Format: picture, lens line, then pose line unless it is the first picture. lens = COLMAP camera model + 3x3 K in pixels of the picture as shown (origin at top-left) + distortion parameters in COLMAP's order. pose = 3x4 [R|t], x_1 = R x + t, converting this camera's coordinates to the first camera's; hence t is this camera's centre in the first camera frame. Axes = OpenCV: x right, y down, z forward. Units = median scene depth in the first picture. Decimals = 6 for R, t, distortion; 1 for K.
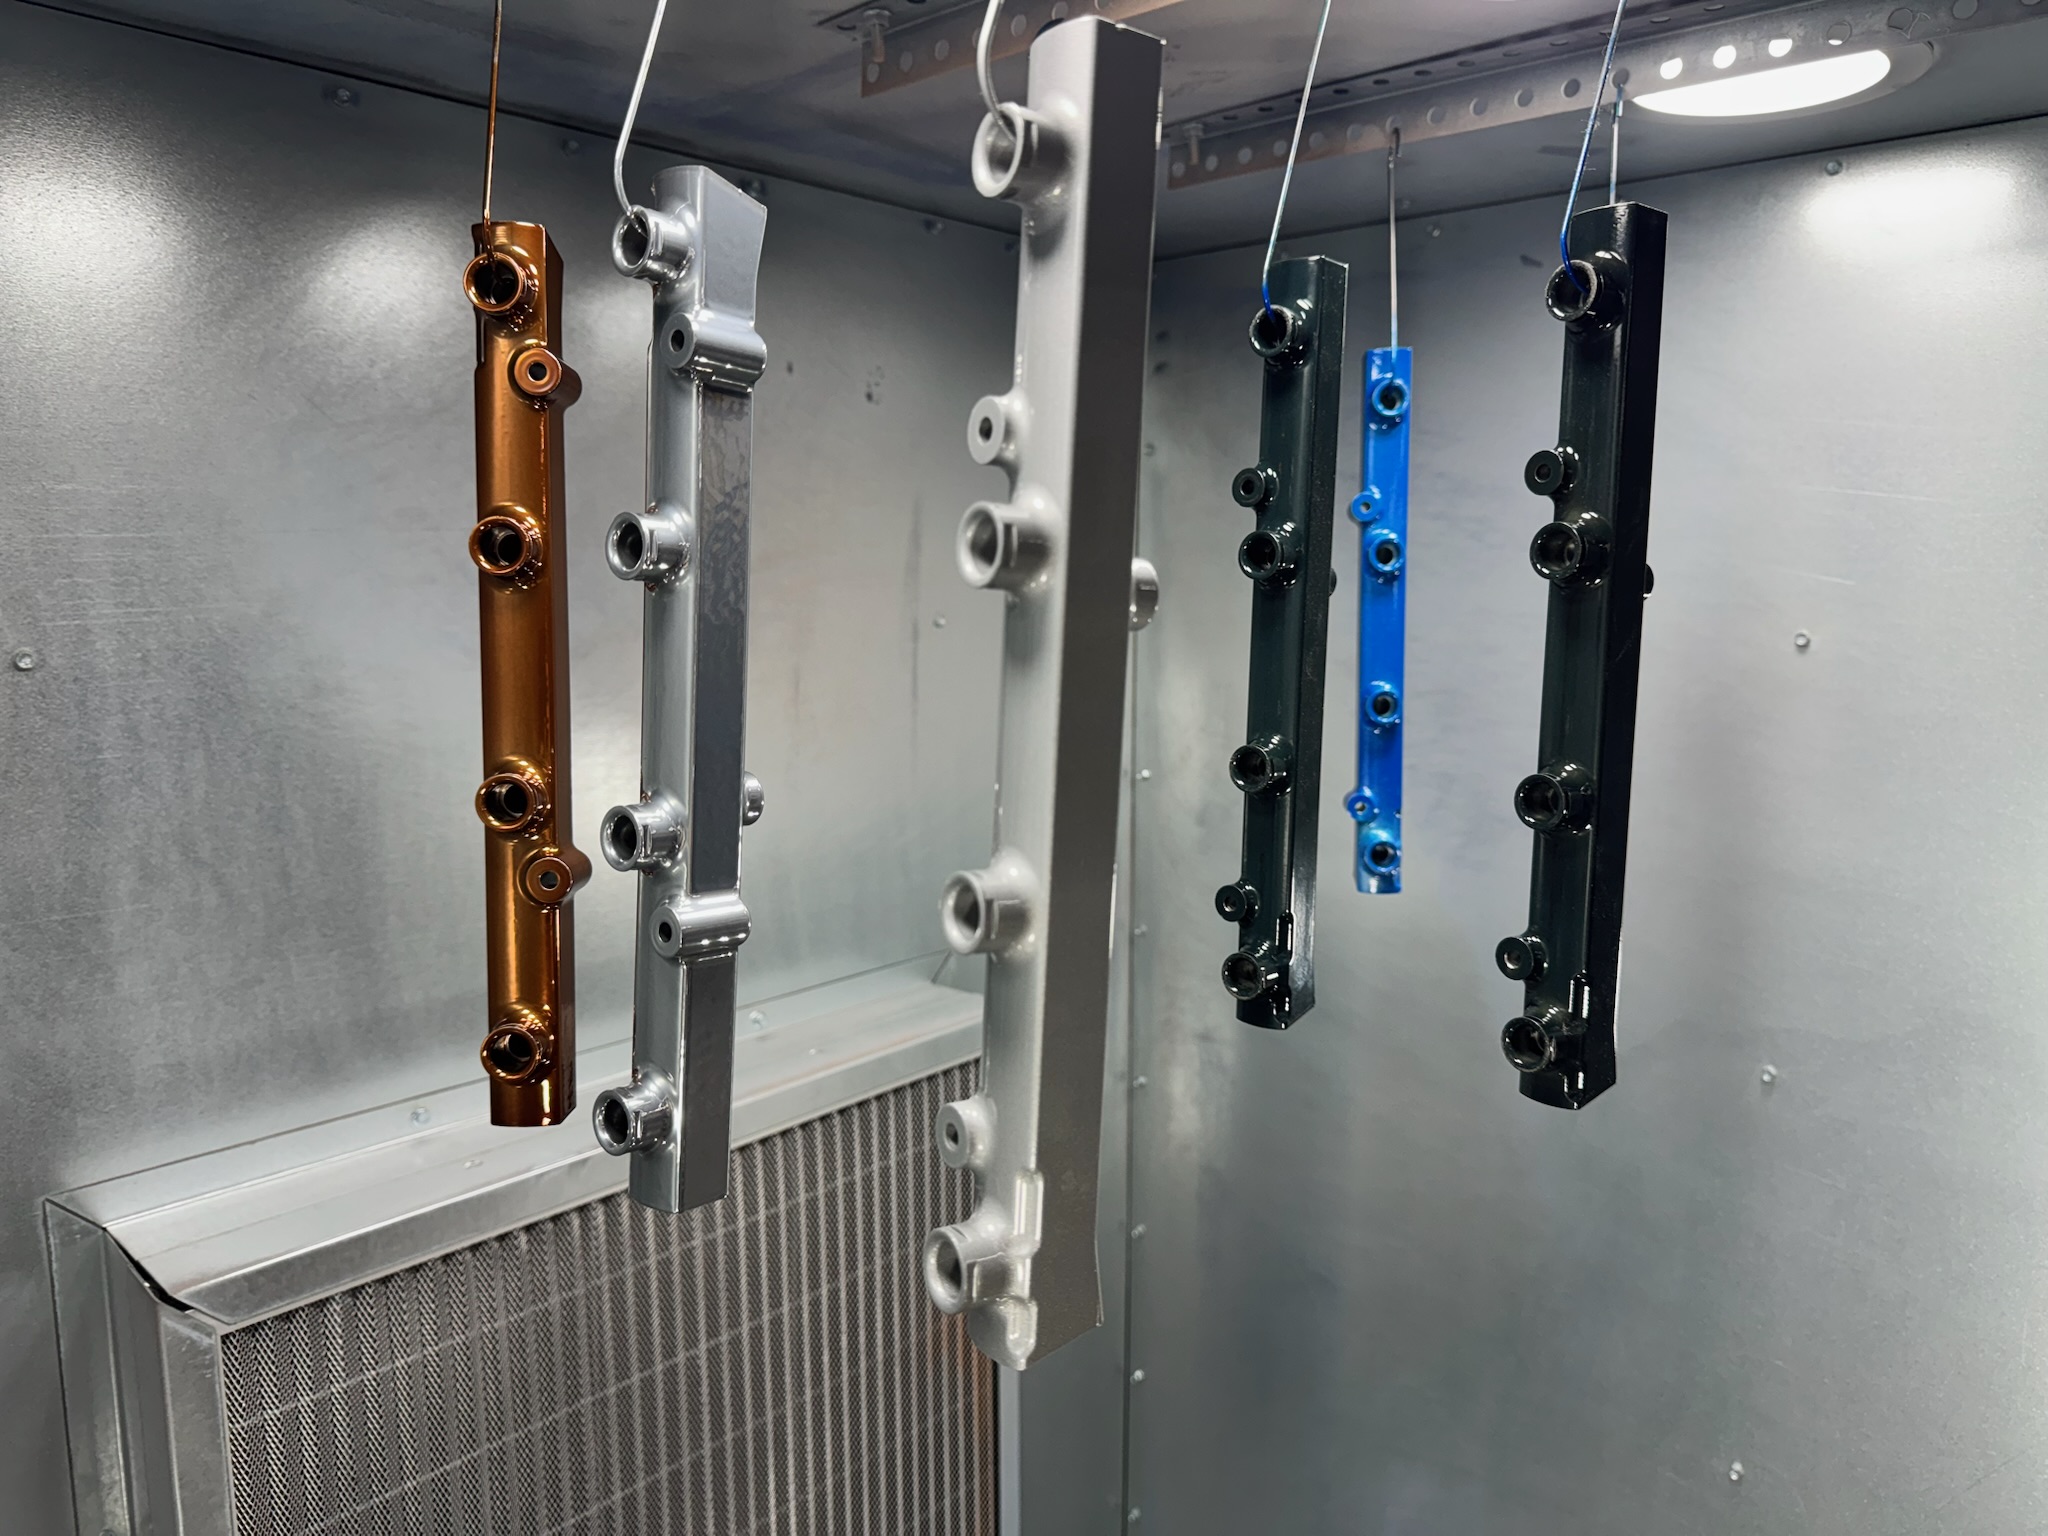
lens RADIAL K [[1454.8, 0, 1023.7], [0, 1454.8, 773.7], [0, 0, 1]] dist [-0.008147, -0.025436]
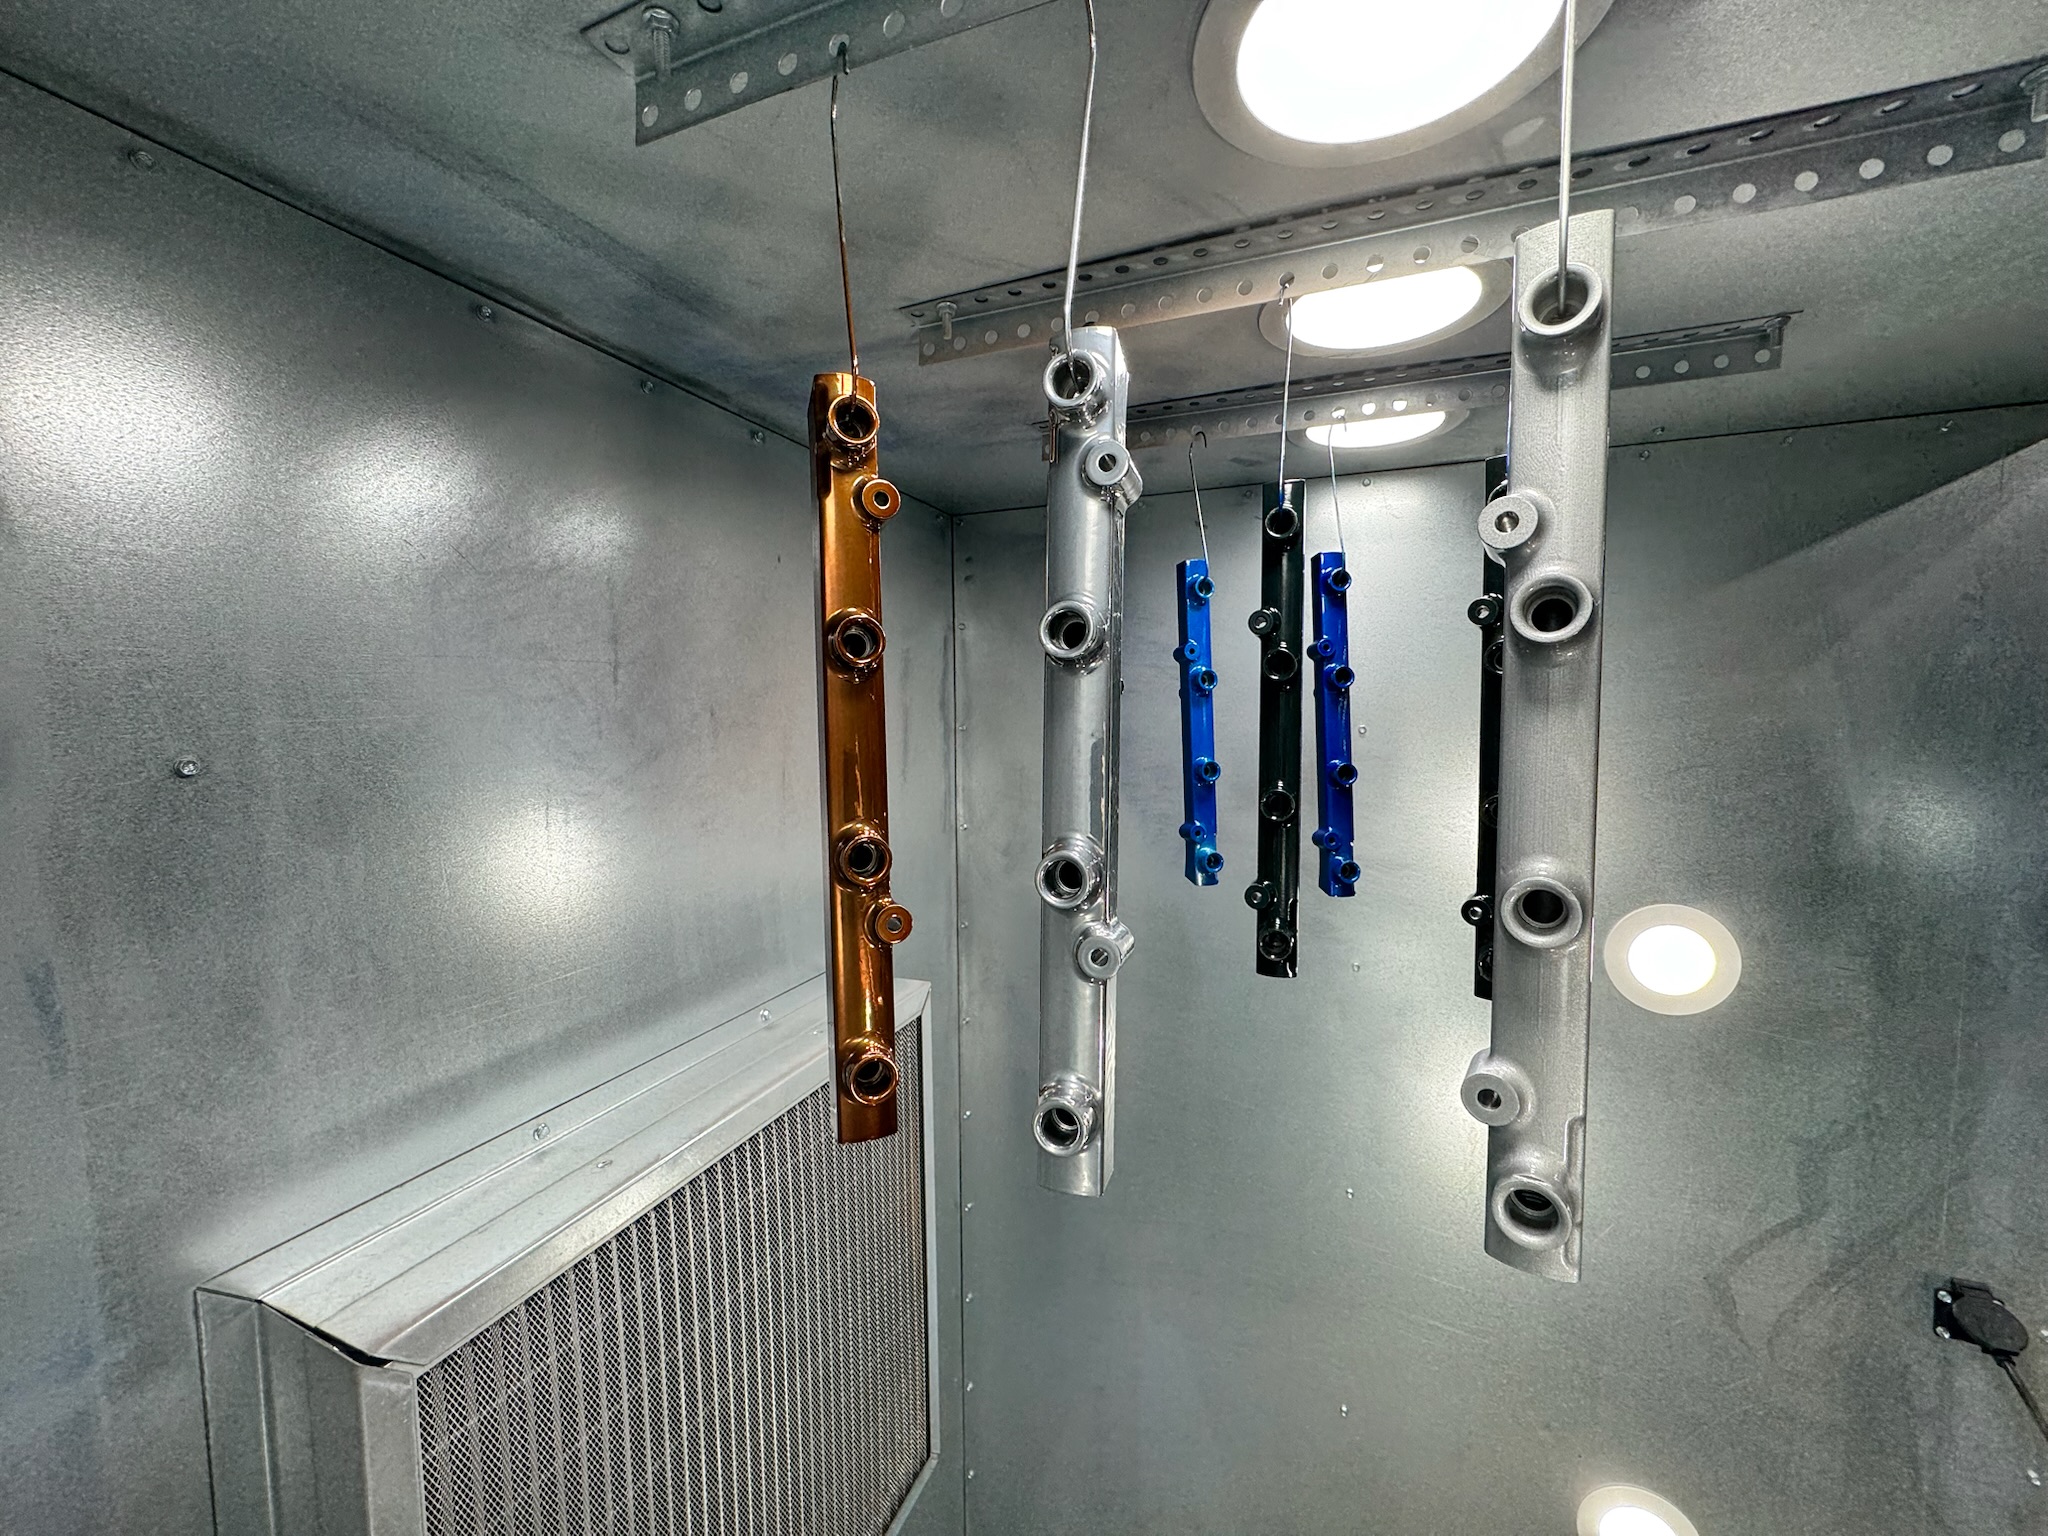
lens RADIAL K [[816.5, 0, 1028.2], [0, 816.5, 768.8], [0, 0, 1]] dist [-0.017112, 0.000971]
pose [[0.935910, -0.036321, 0.350362, -0.303463], [0.062680, 0.995968, -0.064183, -0.001510], [-0.346618, 0.082030, 0.934413, 0.223578]]
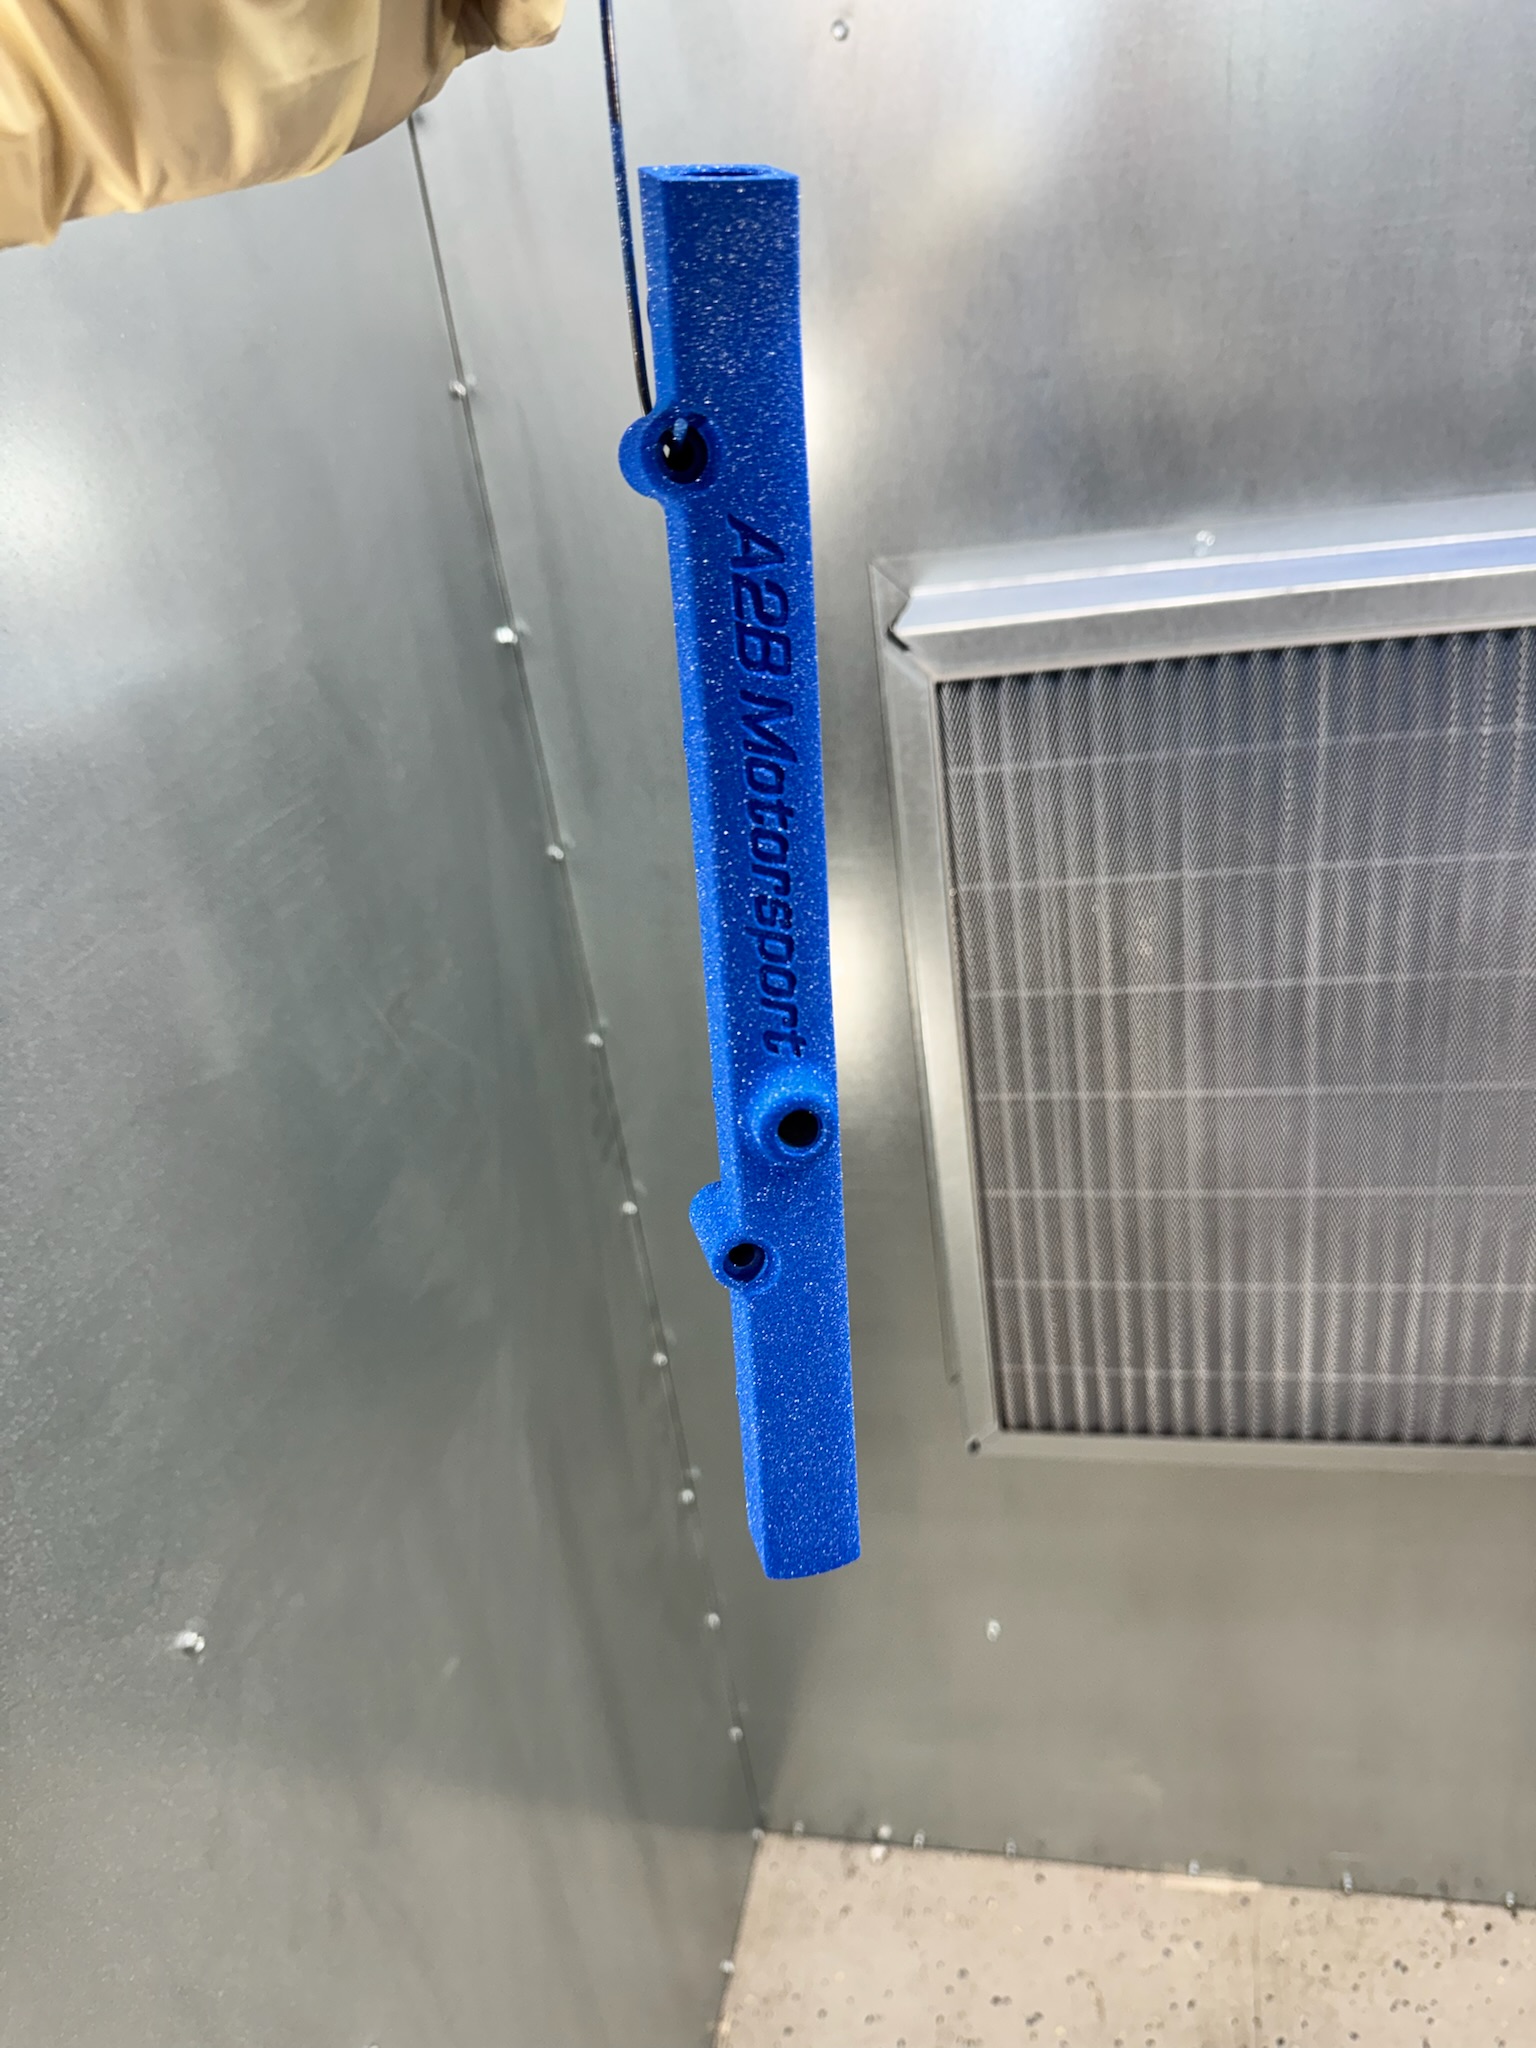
lens RADIAL K [[1454.8, 0, 774.1], [0, 1454.8, 1023.2], [0, 0, 1]] dist [-0.008147, -0.025436]
pose [[0.498058, 0.314786, -0.807990, 0.378939], [0.011441, 0.929317, 0.369106, 0.202903], [0.867068, -0.193080, 0.459252, 0.290300]]
